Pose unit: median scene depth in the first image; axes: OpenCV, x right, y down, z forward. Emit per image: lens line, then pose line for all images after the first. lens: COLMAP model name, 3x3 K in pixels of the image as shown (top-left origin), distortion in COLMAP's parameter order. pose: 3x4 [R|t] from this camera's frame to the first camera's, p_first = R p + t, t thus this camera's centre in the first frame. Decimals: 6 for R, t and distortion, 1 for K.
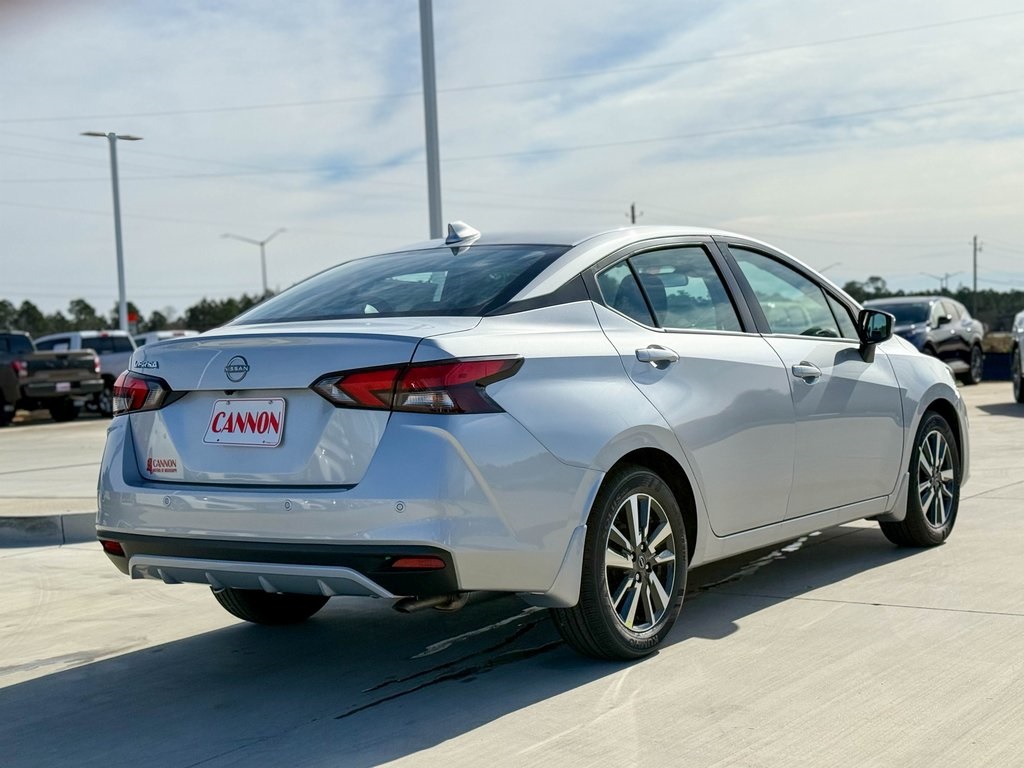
lens RADIAL K [[1628.4, 0, 512.0], [0, 1628.4, 384.0], [0, 0, 1]] dist [0.168472, 0.054300]
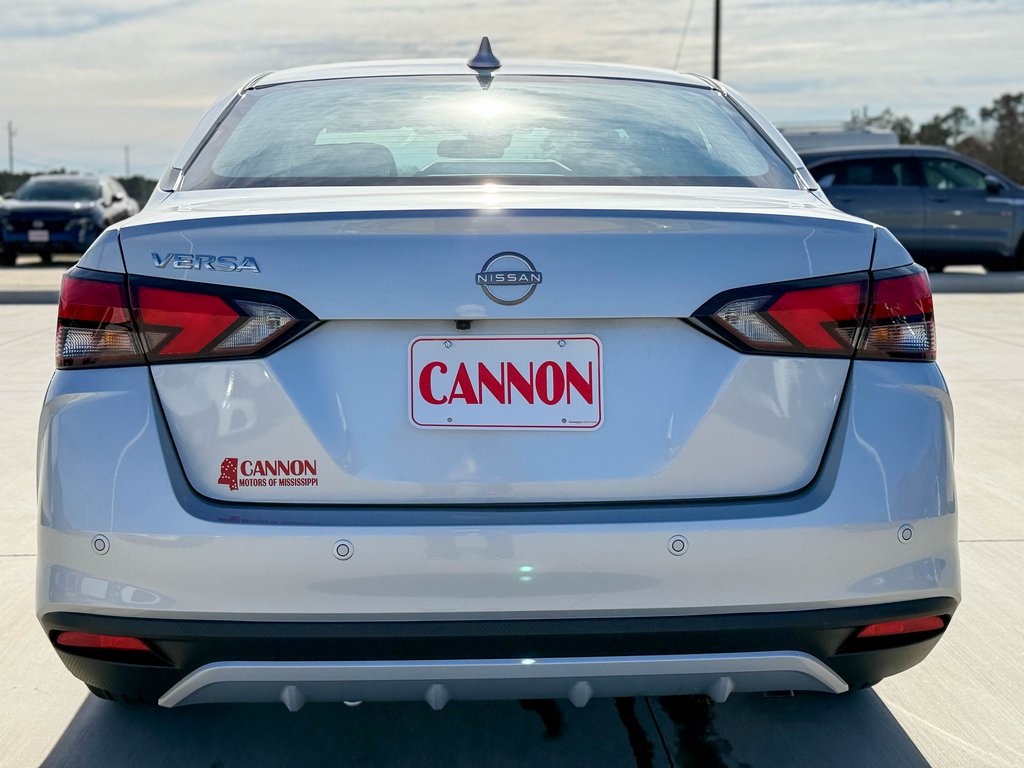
lens RADIAL K [[1374.7, 0, 512.0], [0, 1374.7, 384.0], [0, 0, 1]] dist [0.016014, -0.031670]
pose [[0.787056, -0.048326, 0.614986, -0.426201], [-0.010010, 0.995795, 0.091061, -0.015157], [-0.616801, -0.077826, 0.783262, 0.667248]]
